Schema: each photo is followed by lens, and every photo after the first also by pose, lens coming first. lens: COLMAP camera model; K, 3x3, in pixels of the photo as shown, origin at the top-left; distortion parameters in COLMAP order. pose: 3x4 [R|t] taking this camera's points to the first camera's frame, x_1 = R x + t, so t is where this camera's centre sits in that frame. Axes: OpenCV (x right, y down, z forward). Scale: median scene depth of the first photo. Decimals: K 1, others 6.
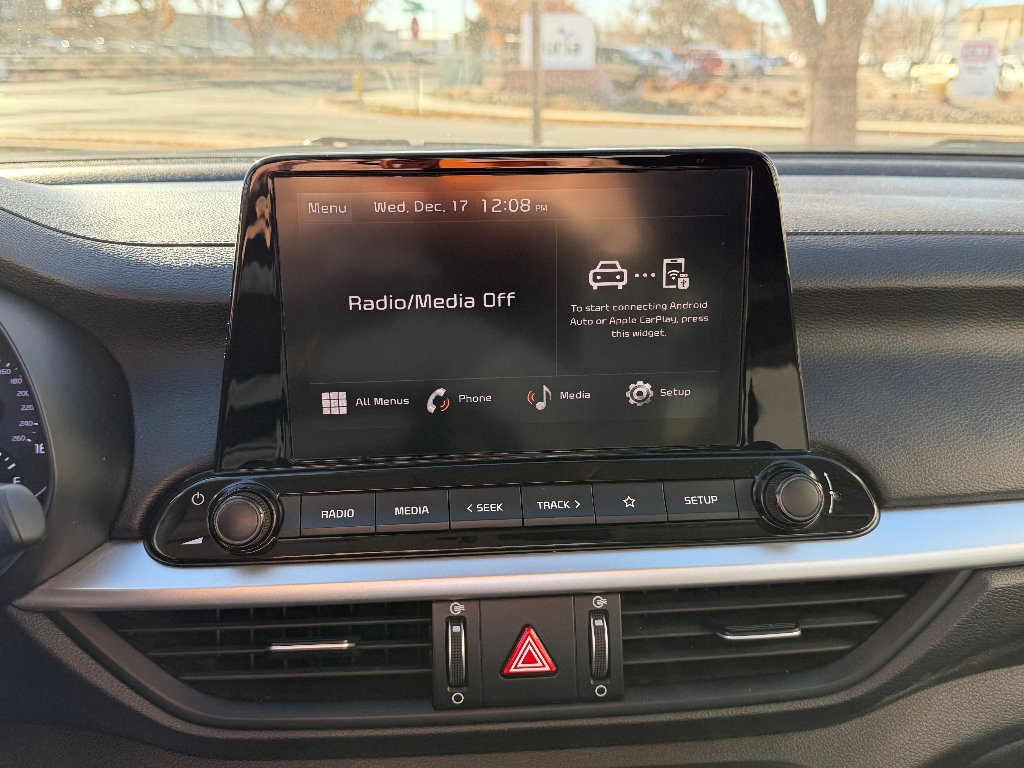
lens RADIAL K [[1033.8, 0, 510.0], [0, 1033.8, 372.4], [0, 0, 1]] dist [0.216758, -0.545583]
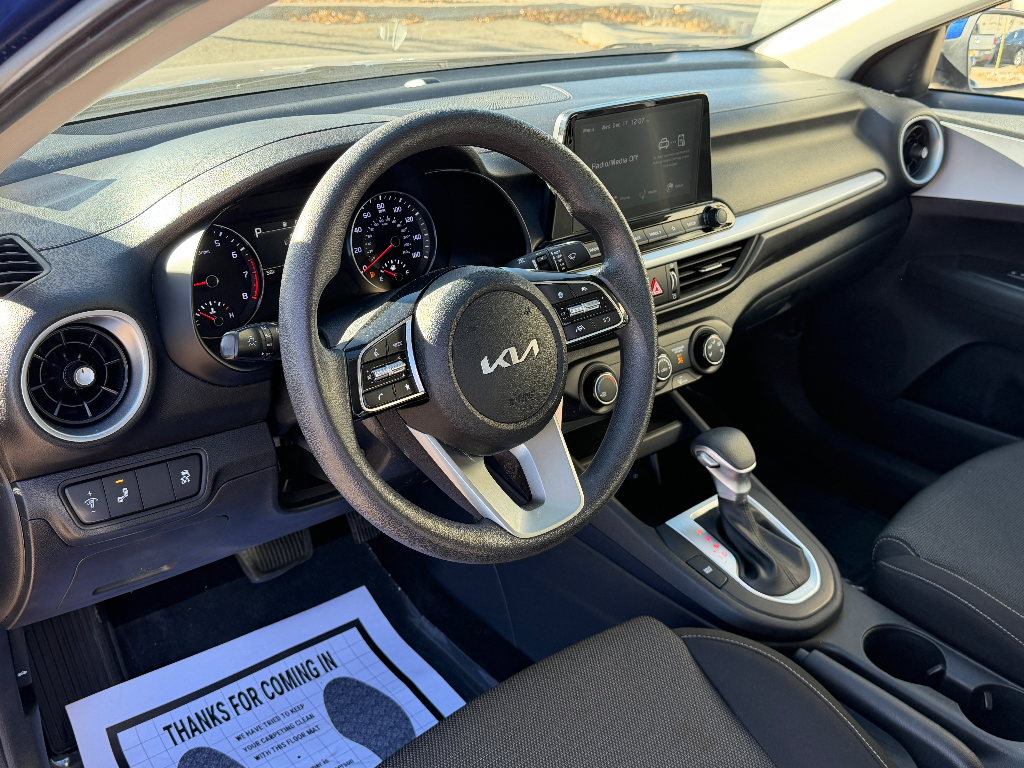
lens RADIAL K [[1033.8, 0, 510.0], [0, 1033.8, 372.4], [0, 0, 1]] dist [0.216758, -0.545583]
pose [[0.826643, -0.222068, 0.517056, -1.750599], [0.132947, 0.969900, 0.204009, -0.124546], [-0.546796, -0.099902, 0.831284, -1.079856]]
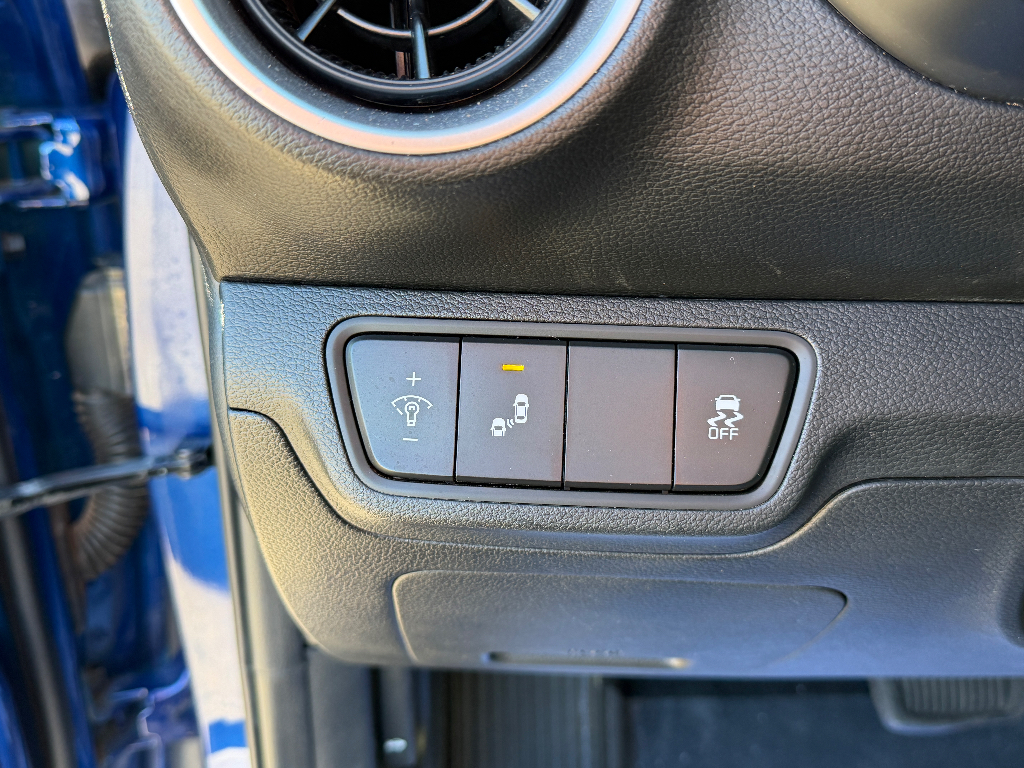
lens RADIAL K [[1033.8, 0, 510.0], [0, 1033.8, 372.4], [0, 0, 1]] dist [0.216758, -0.545583]
pose [[0.995801, 0.017993, -0.089757, -1.323383], [-0.005620, 0.990659, 0.136244, 0.307194], [0.091370, -0.135167, 0.986601, 0.385152]]
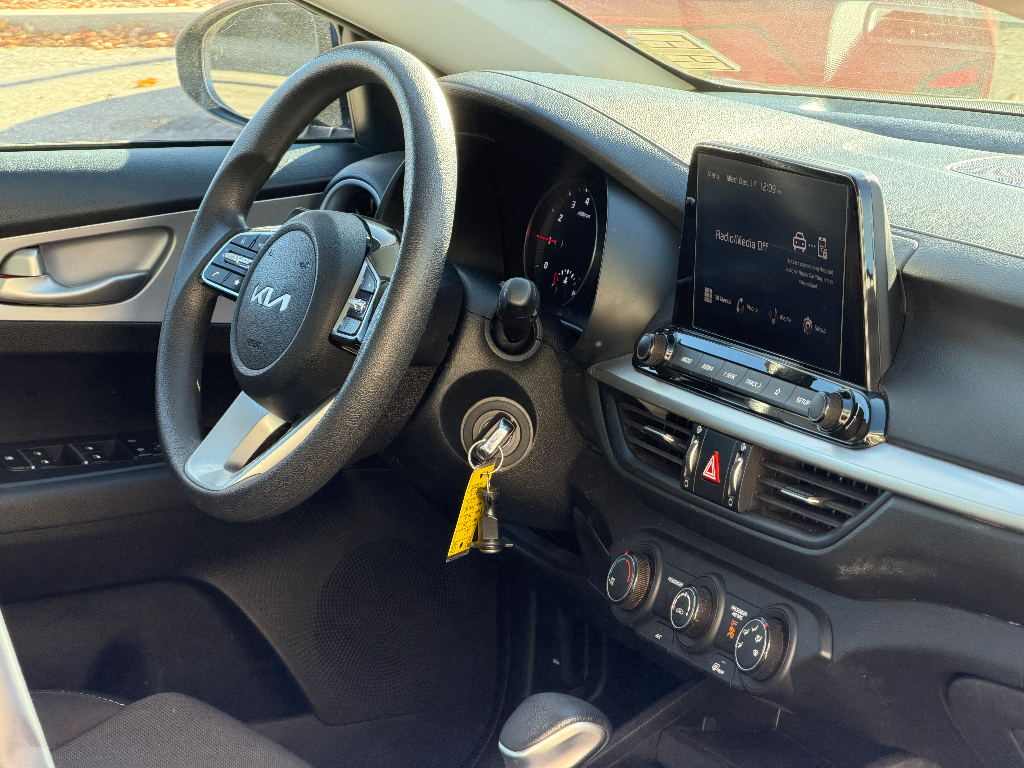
lens RADIAL K [[2946.6, 0, 512.0], [0, 2946.6, 384.0], [0, 0, 1]] dist [-0.016227, 0.630465]
pose [[0.360560, 0.193202, -0.912507, 3.892722], [-0.249551, 0.962629, 0.105209, -0.240563], [0.898733, 0.189783, 0.395300, -1.034519]]
